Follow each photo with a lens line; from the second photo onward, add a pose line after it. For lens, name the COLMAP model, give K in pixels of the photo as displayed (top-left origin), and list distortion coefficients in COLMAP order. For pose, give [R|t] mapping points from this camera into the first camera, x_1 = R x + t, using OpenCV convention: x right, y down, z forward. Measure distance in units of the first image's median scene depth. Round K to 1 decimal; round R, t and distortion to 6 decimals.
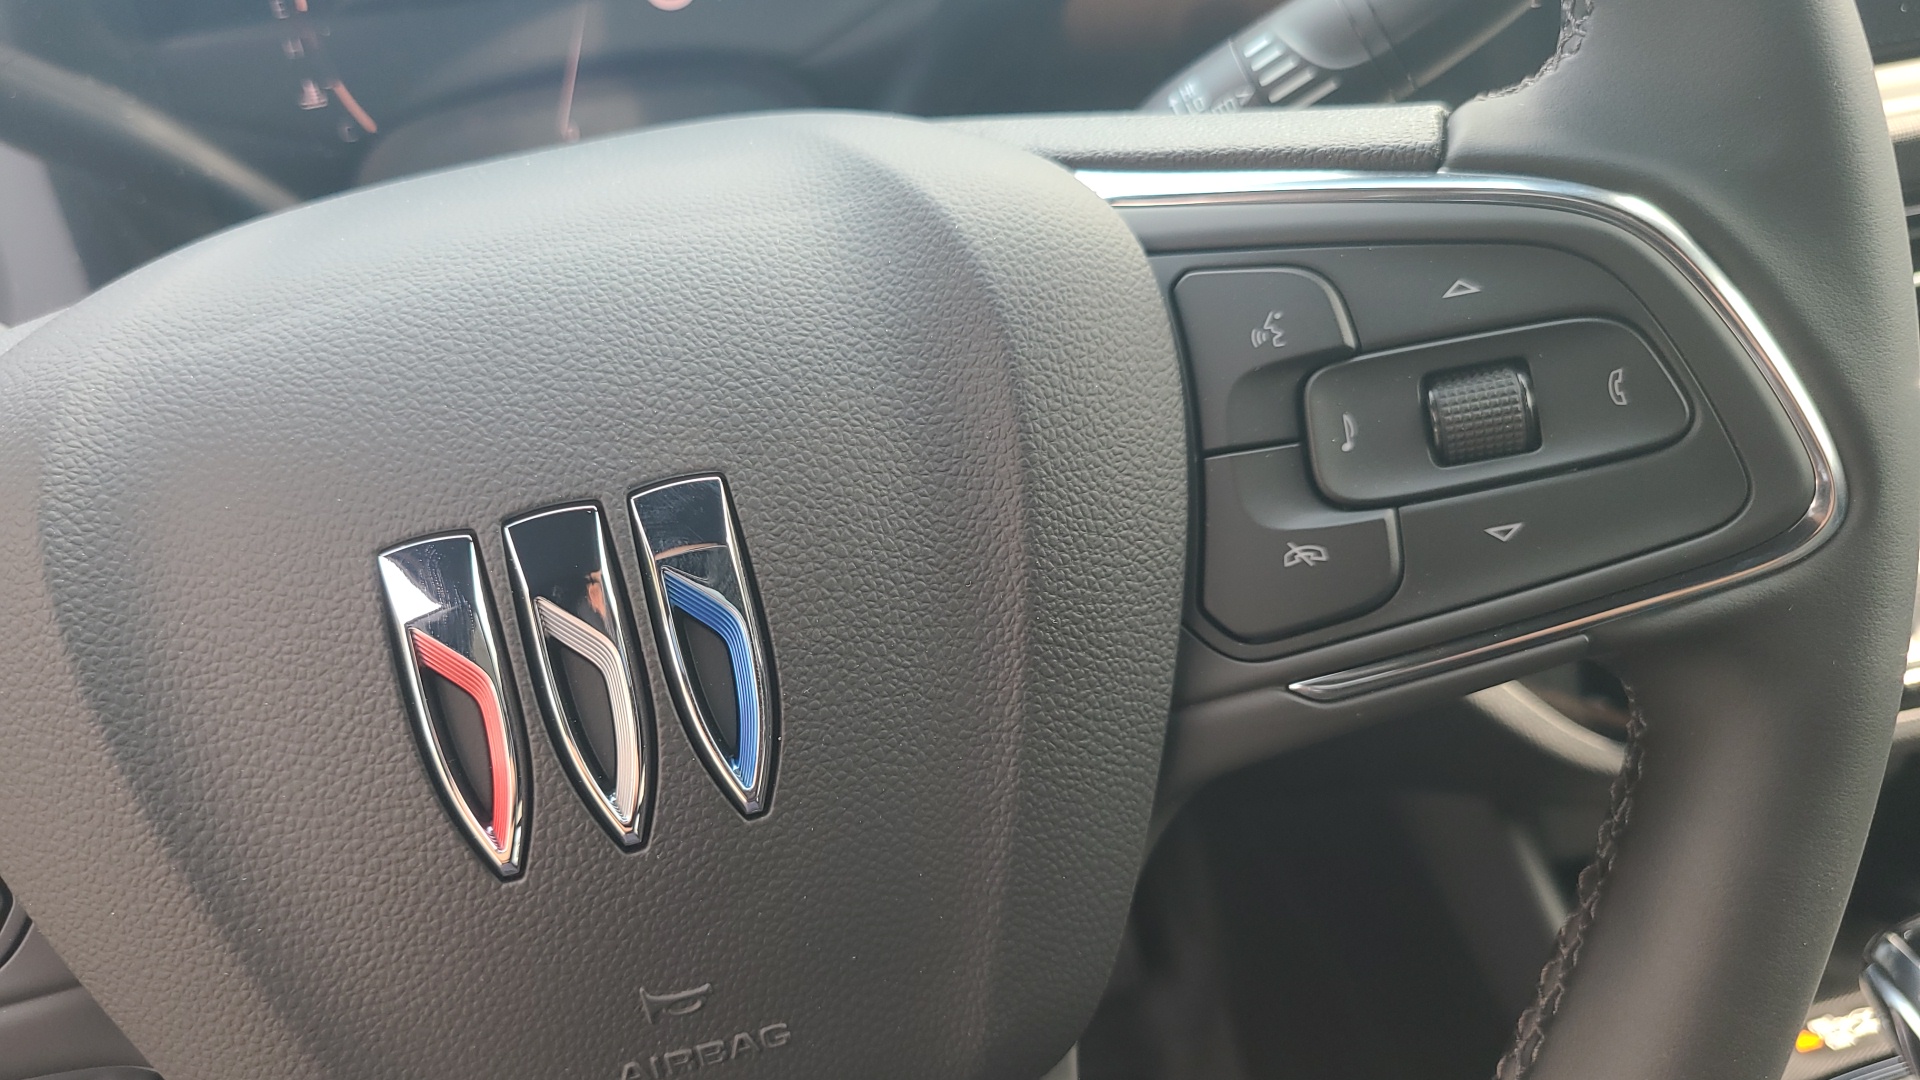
lens RADIAL K [[1571.1, 0, 917.8], [0, 1571.1, 538.4], [0, 0, 1]] dist [0.002949, 0.012902]
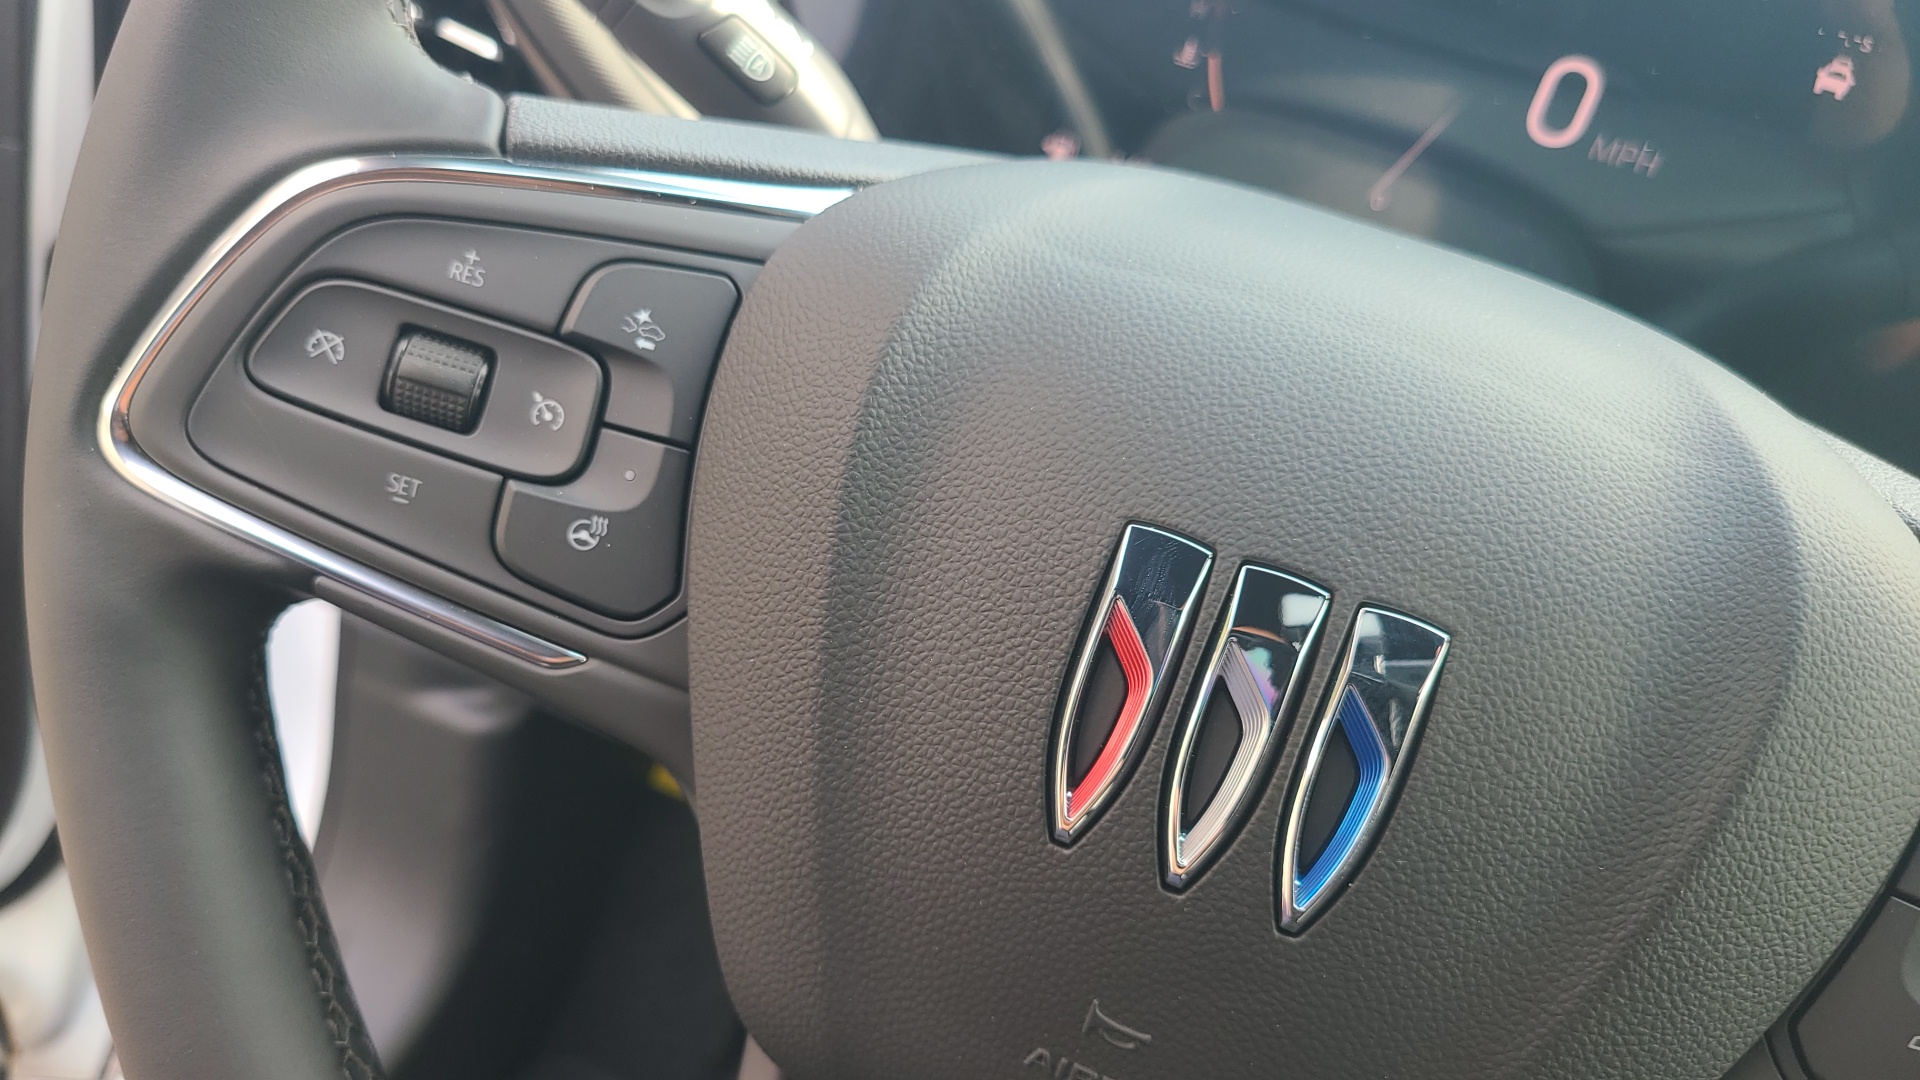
lens RADIAL K [[1571.1, 0, 917.8], [0, 1571.1, 538.4], [0, 0, 1]] dist [0.002949, 0.012902]
pose [[0.801629, 0.542451, -0.251273, -0.175453], [-0.543158, 0.836457, 0.072931, 0.018351], [0.249741, 0.078017, 0.965165, -0.059569]]
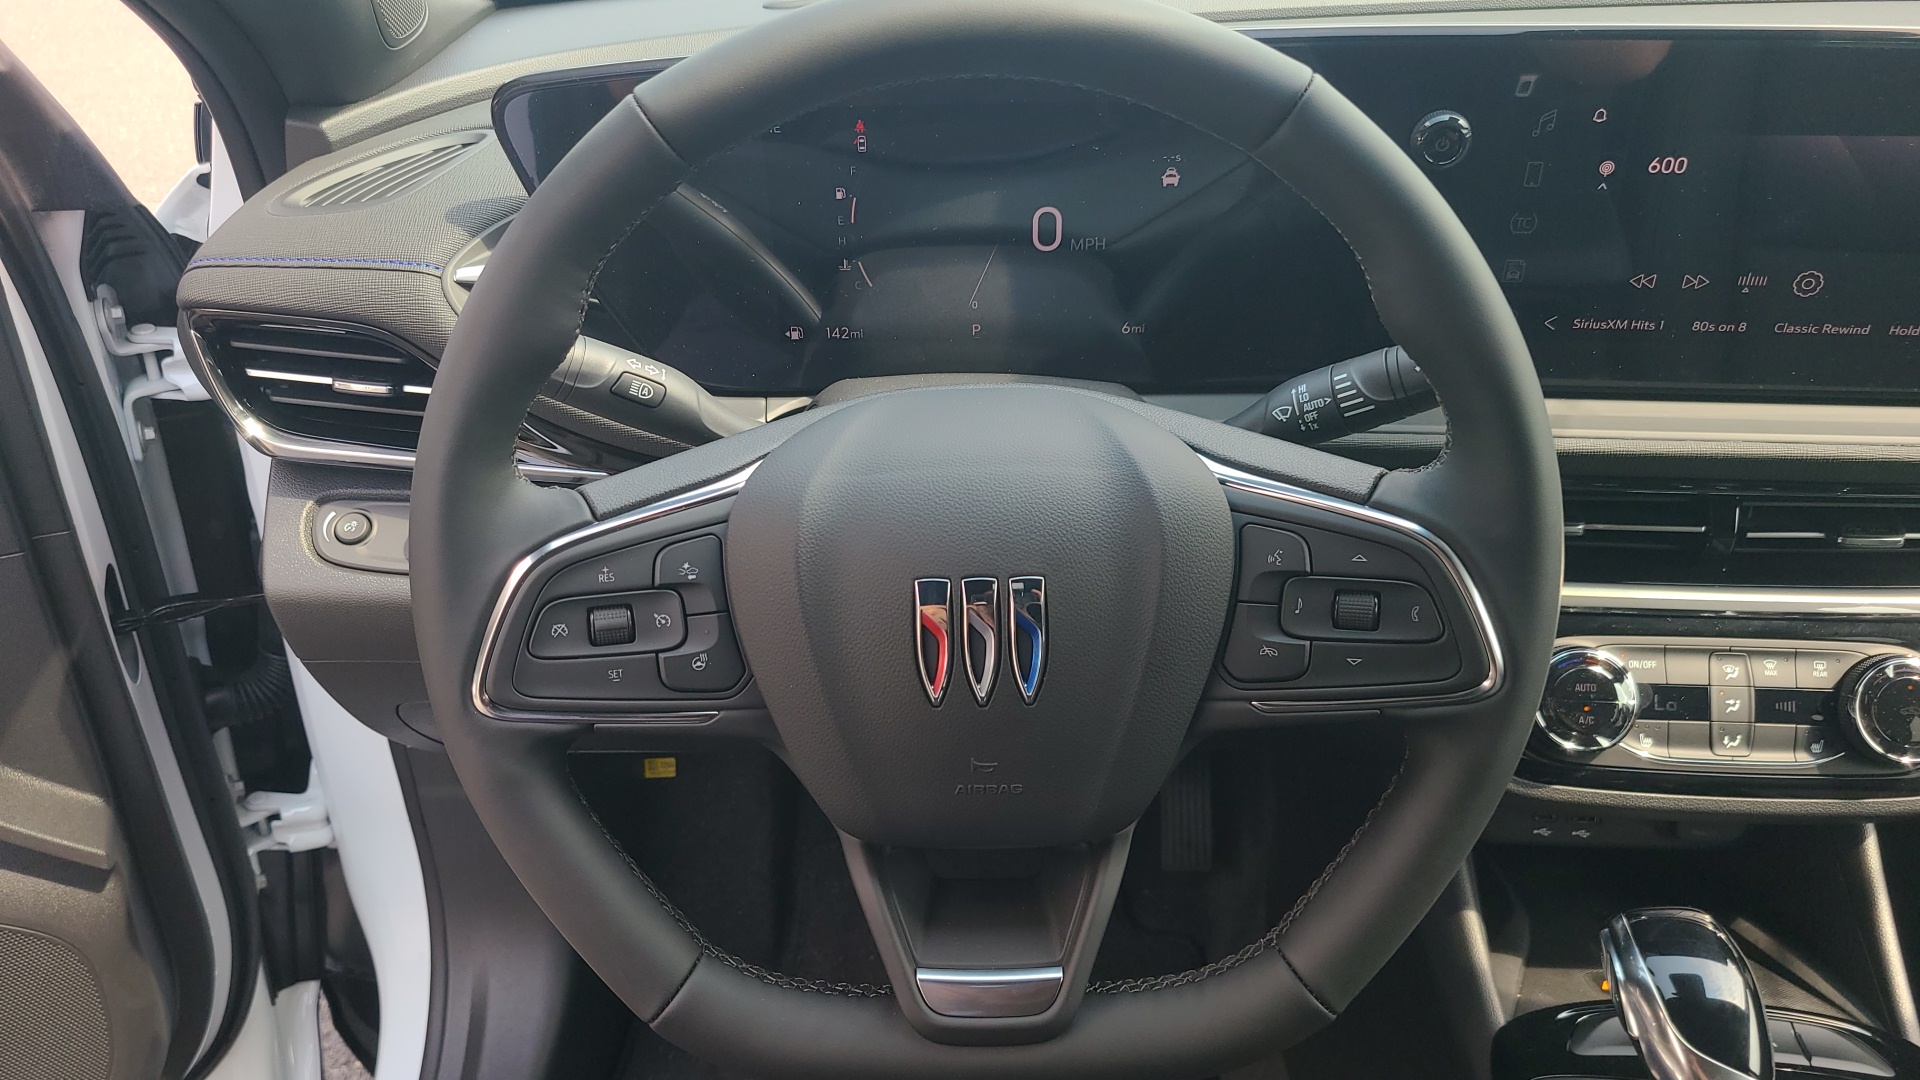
lens RADIAL K [[1494.9, 0, 960.0], [0, 1494.9, 540.0], [0, 0, 1]] dist [0.070175, 0.002009]
pose [[0.971841, 0.217350, -0.091014, -0.046762], [-0.210515, 0.974388, 0.079073, -0.261219], [0.105870, -0.057686, 0.992705, -1.453548]]
